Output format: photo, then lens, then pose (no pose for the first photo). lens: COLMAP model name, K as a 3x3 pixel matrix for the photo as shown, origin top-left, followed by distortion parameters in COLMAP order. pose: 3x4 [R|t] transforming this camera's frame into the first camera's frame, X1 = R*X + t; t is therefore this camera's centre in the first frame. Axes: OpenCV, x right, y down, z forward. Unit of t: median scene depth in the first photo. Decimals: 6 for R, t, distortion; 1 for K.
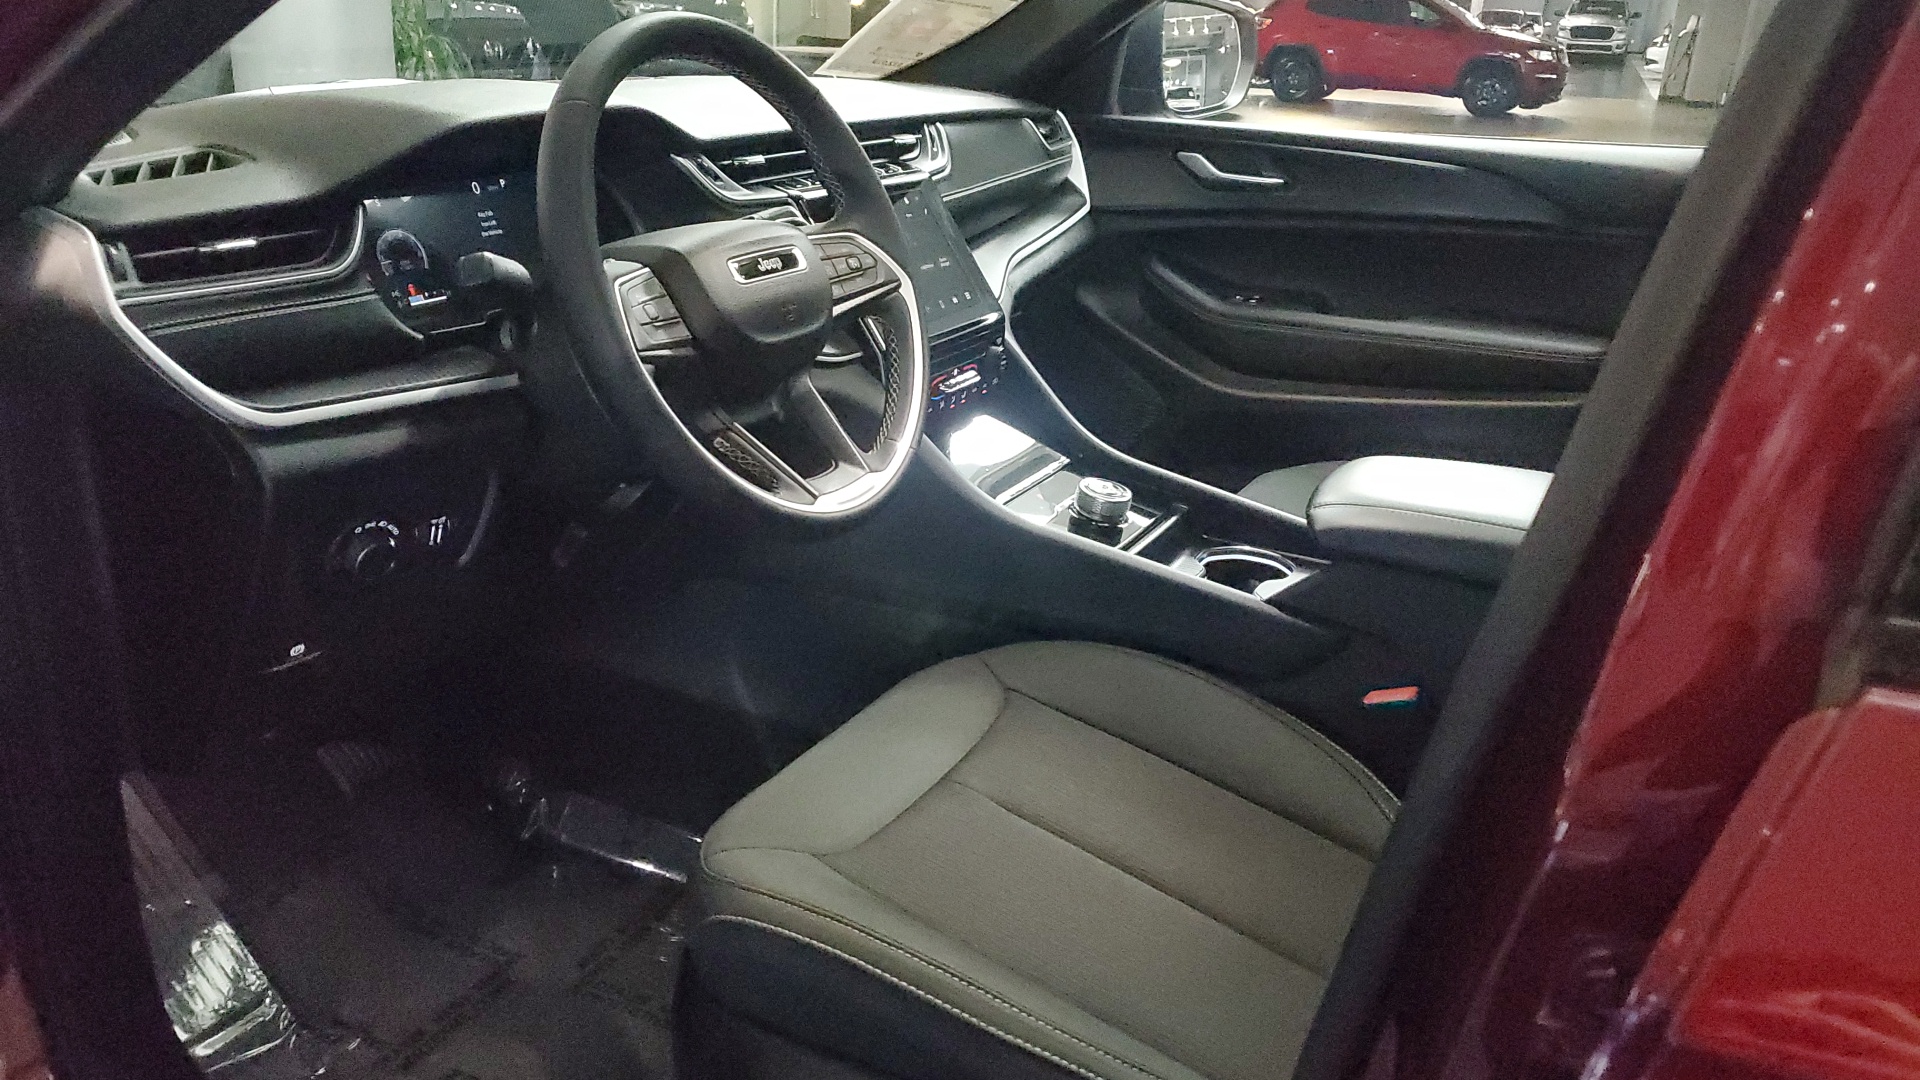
lens RADIAL K [[1501.6, 0, 963.9], [0, 1501.6, 553.9], [0, 0, 1]] dist [0.036324, -0.012362]
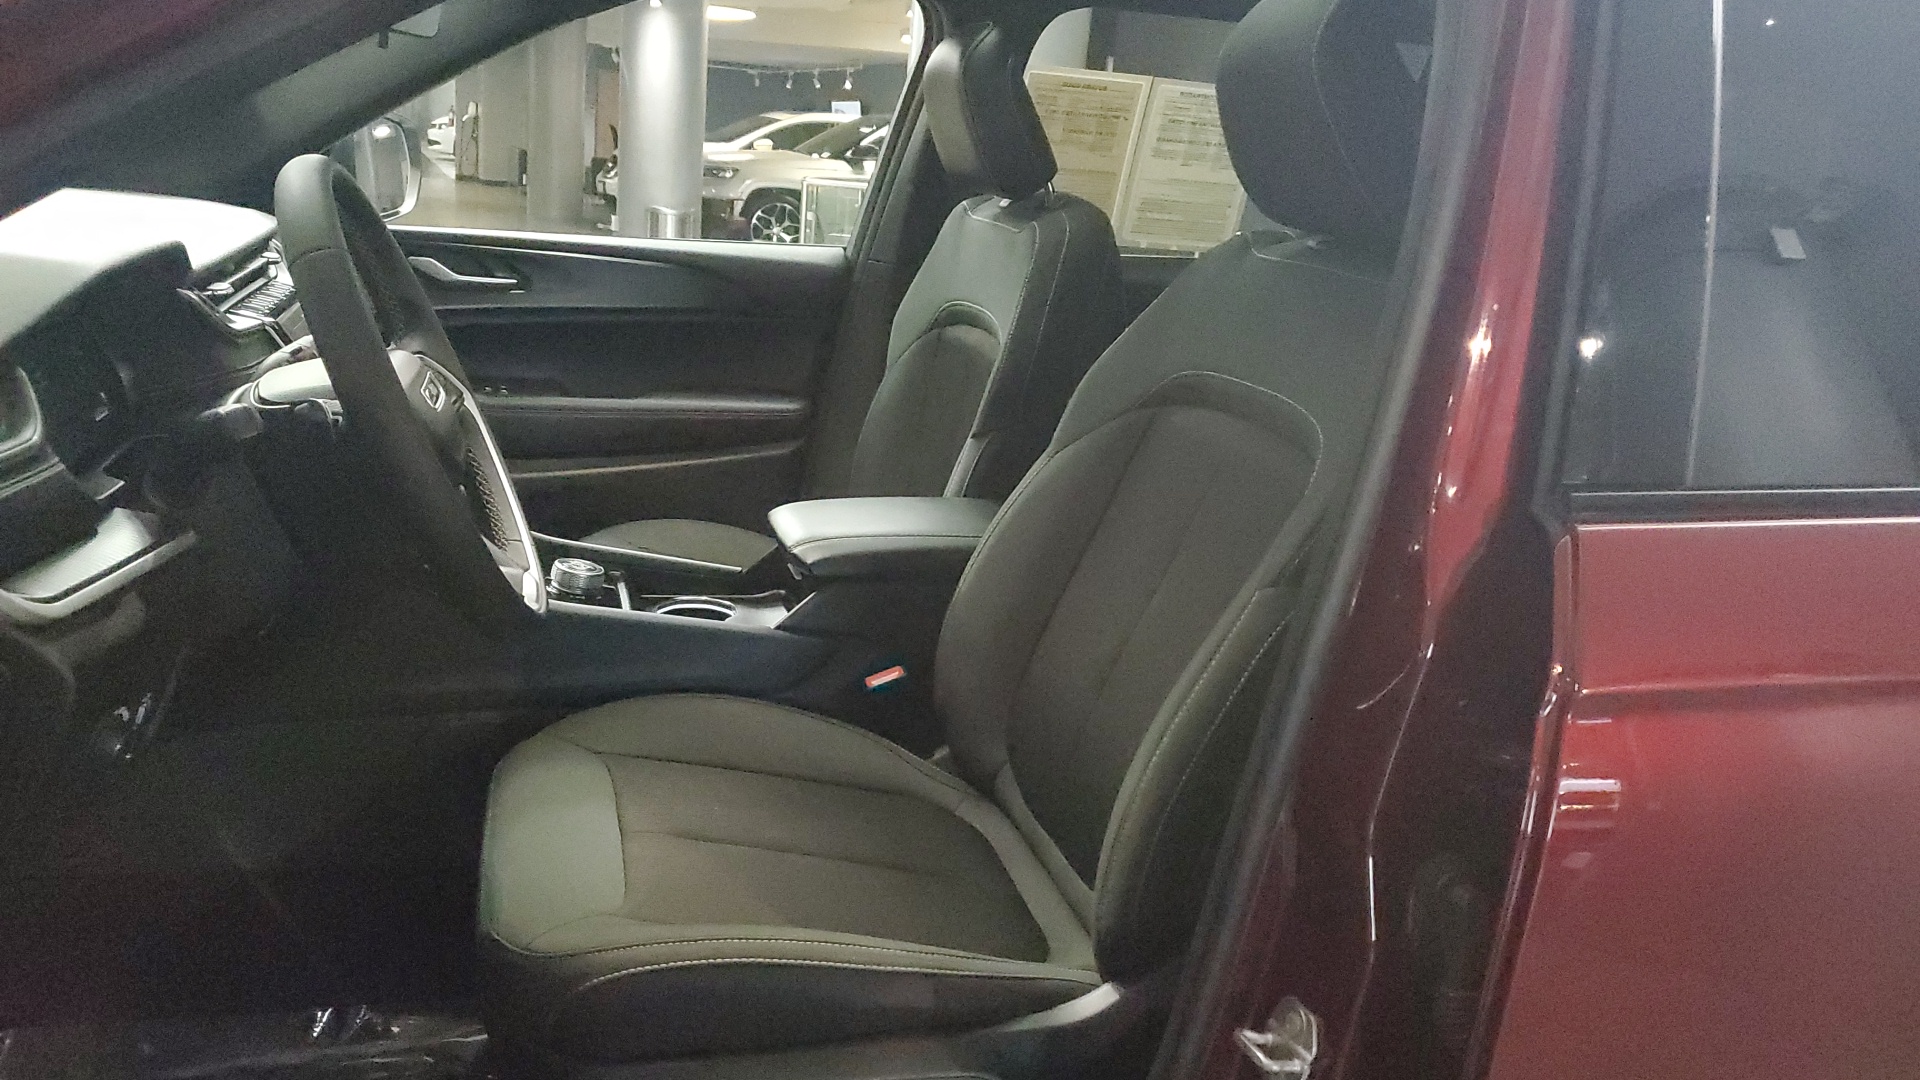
lens RADIAL K [[1501.6, 0, 963.9], [0, 1501.6, 553.9], [0, 0, 1]] dist [0.036324, -0.012362]
pose [[0.729182, -0.163772, 0.664434, -0.312333], [0.193559, 0.980651, 0.029294, -0.021513], [-0.656375, 0.107247, 0.746773, -0.012372]]
